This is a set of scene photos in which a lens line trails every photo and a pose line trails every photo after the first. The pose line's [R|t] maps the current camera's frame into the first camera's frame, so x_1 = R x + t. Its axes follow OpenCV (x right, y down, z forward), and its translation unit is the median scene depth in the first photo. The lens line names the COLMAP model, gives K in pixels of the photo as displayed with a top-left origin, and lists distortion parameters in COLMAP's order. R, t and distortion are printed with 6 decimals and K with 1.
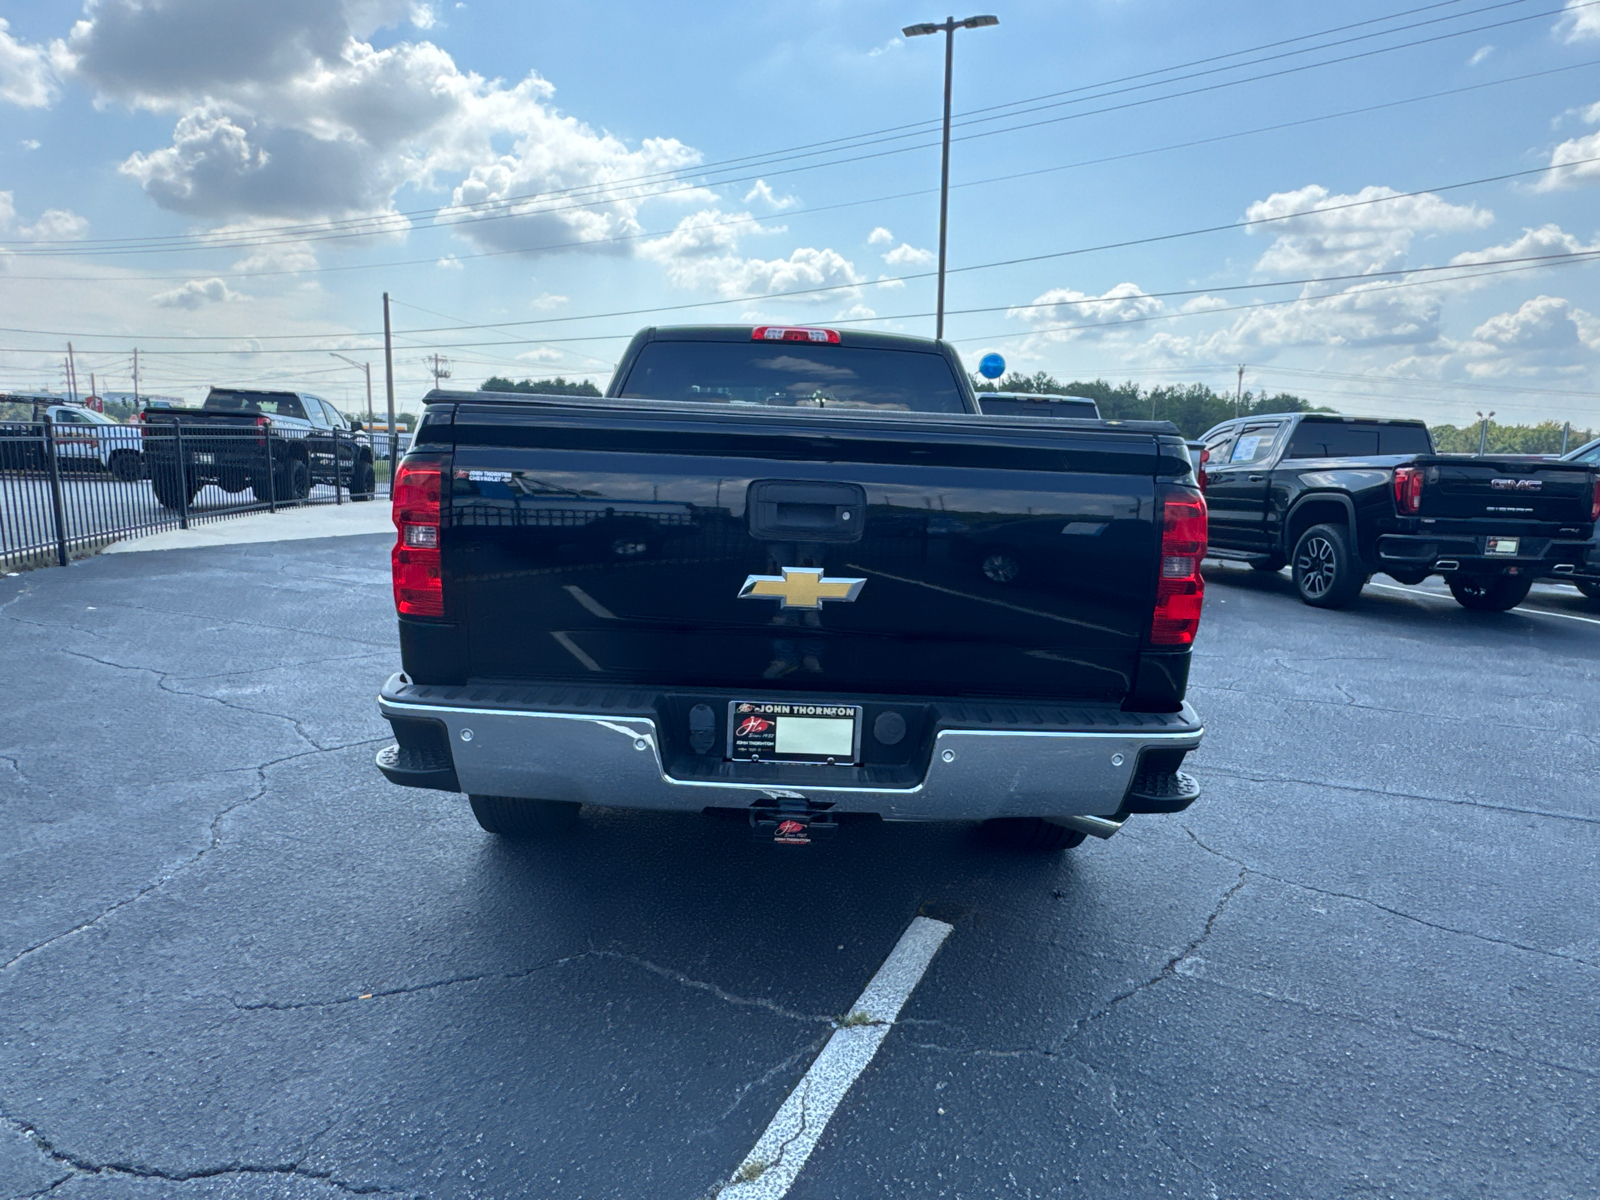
lens RADIAL K [[971.3, 0, 801.2], [0, 971.3, 601.1], [0, 0, 1]] dist [-0.006193, 0.002330]
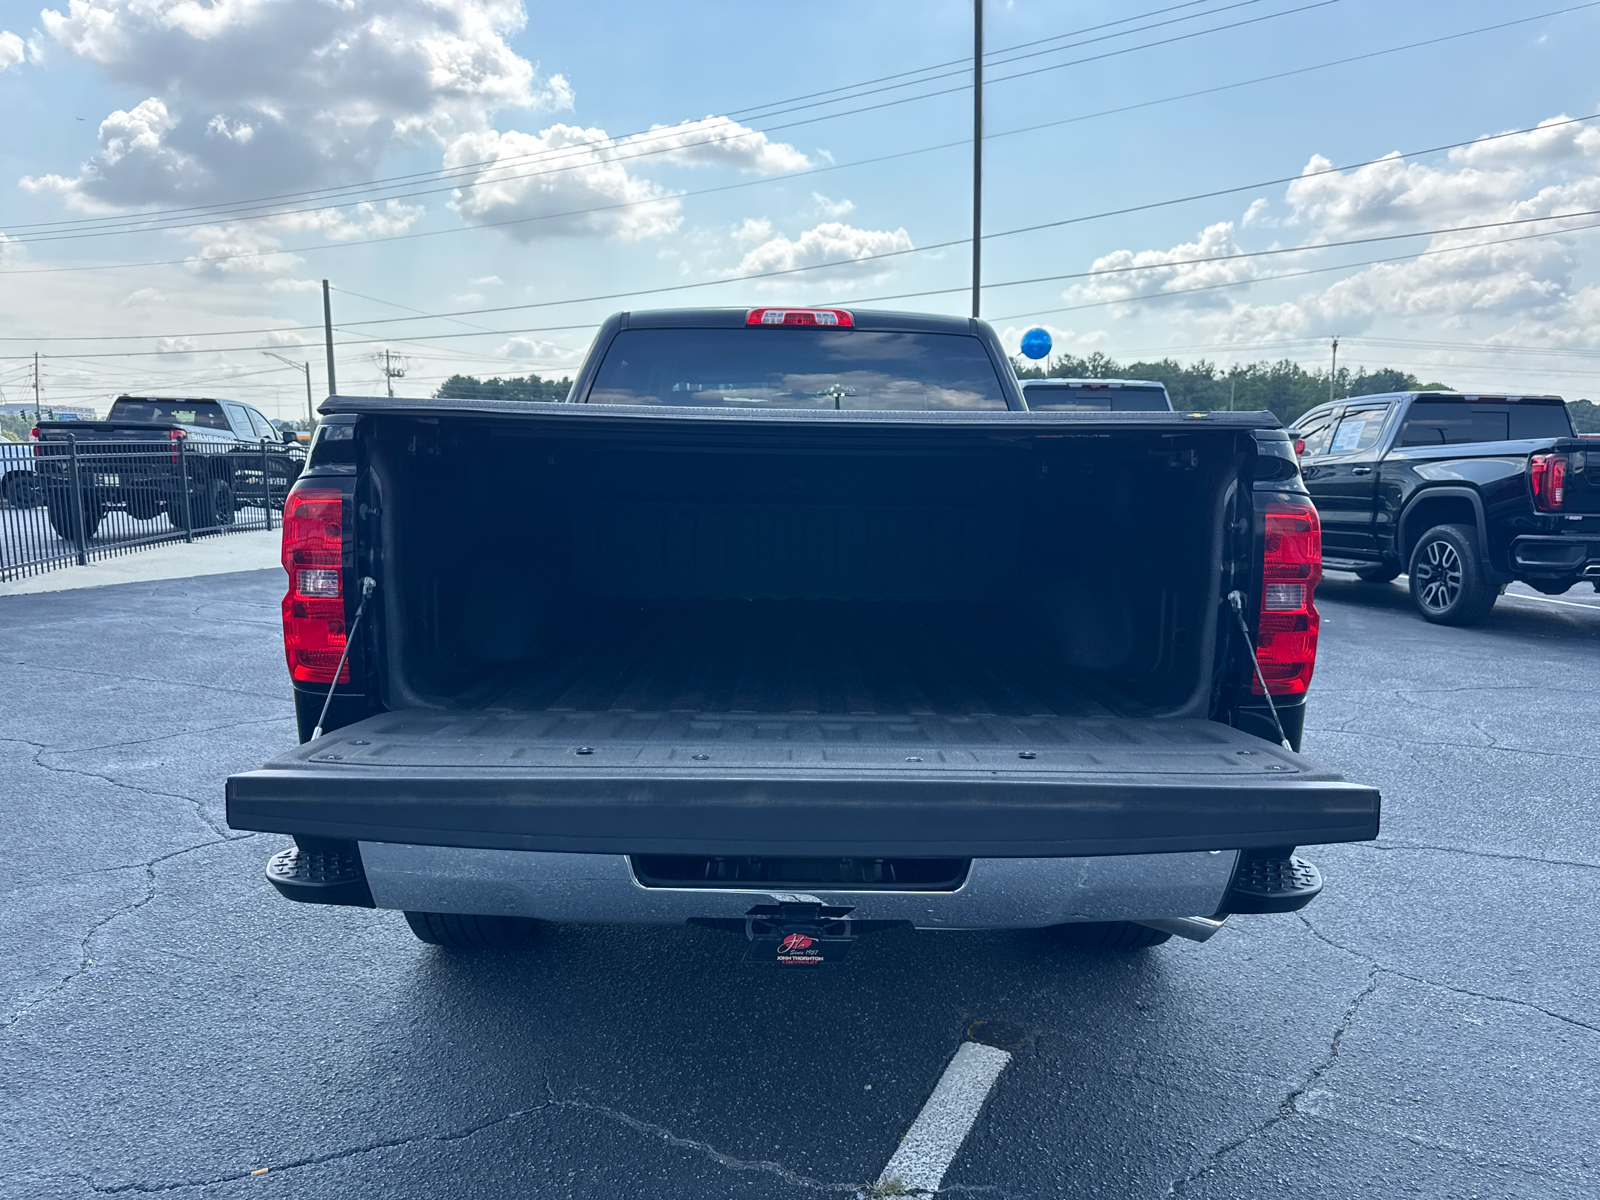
lens RADIAL K [[1137.0, 0, 812.5], [0, 1137.0, 605.5], [0, 0, 1]] dist [0.031868, -0.043243]
pose [[0.999643, -0.025234, -0.008726, 0.003470], [0.025058, 0.999493, -0.019649, -0.004192], [0.009217, 0.019424, 0.999769, 0.016550]]
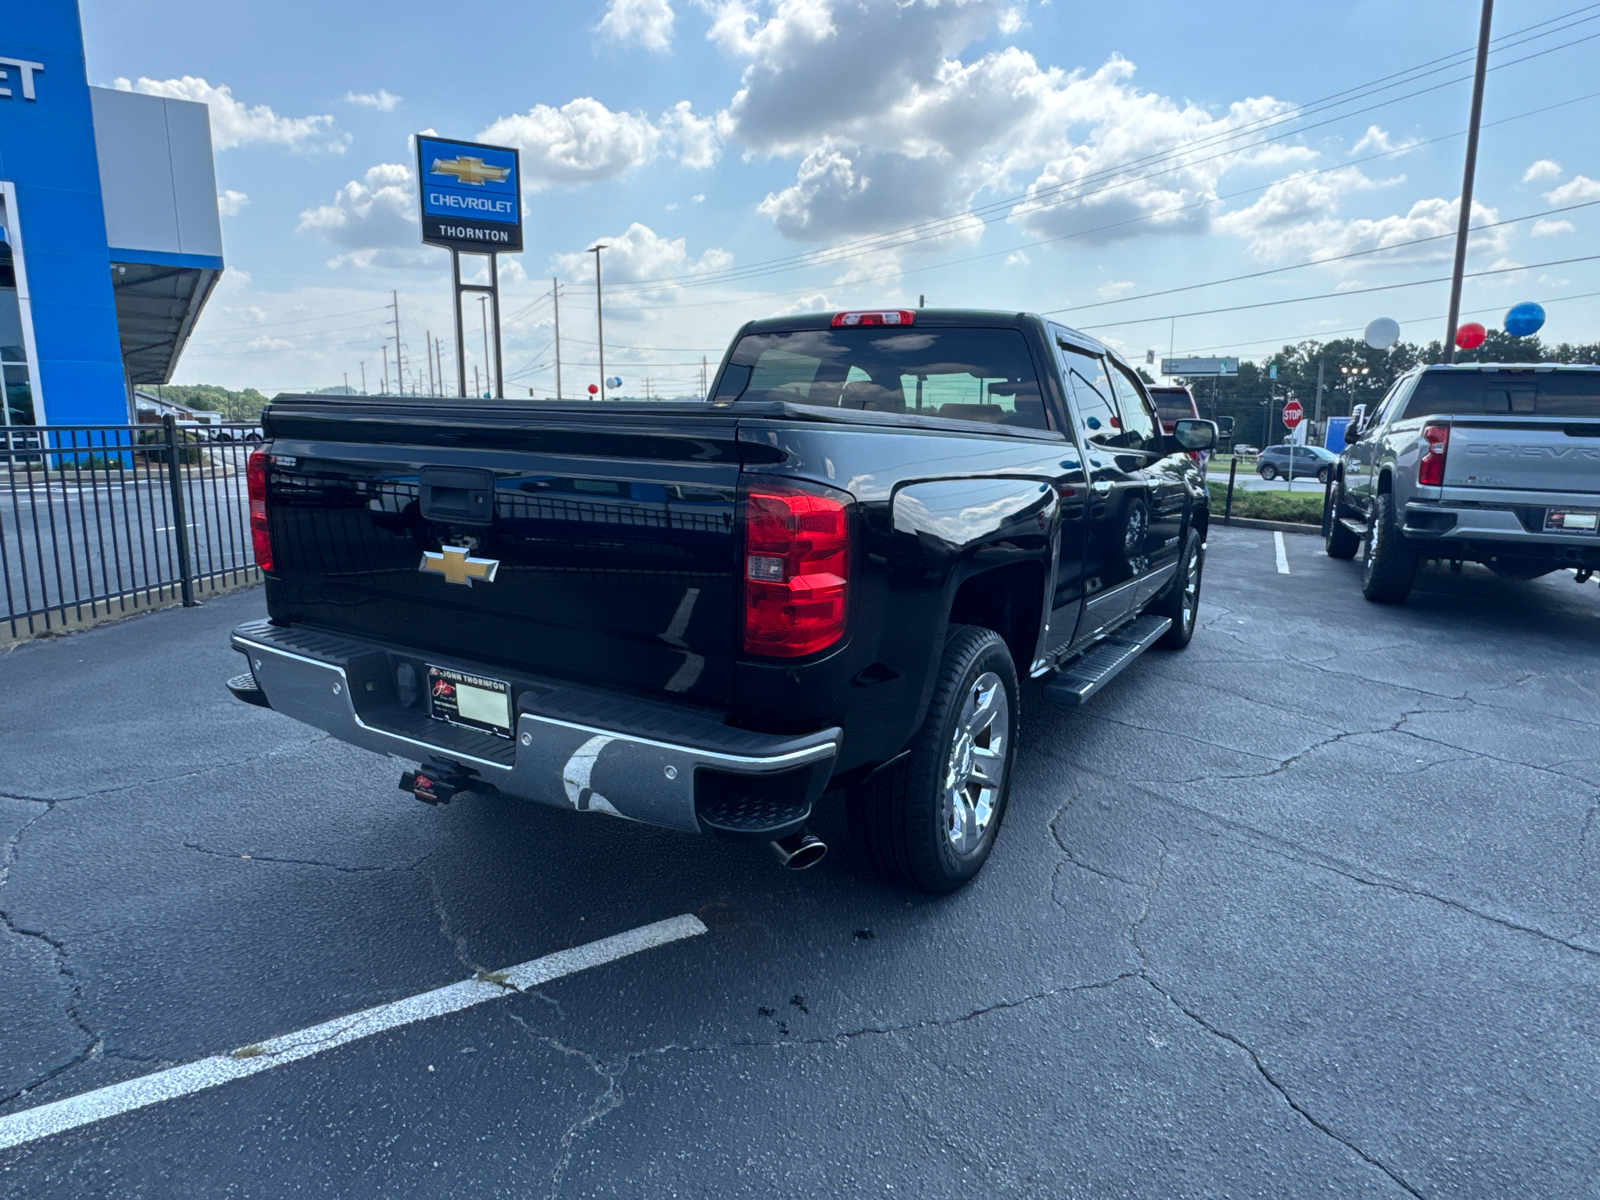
lens RADIAL K [[971.3, 0, 803.0], [0, 971.3, 605.6], [0, 0, 1]] dist [-0.006193, 0.002330]
pose [[0.850641, 0.080789, -0.519502, 0.191356], [-0.073699, 0.996690, 0.034322, -0.007426], [0.520555, 0.009091, 0.853780, 0.059798]]
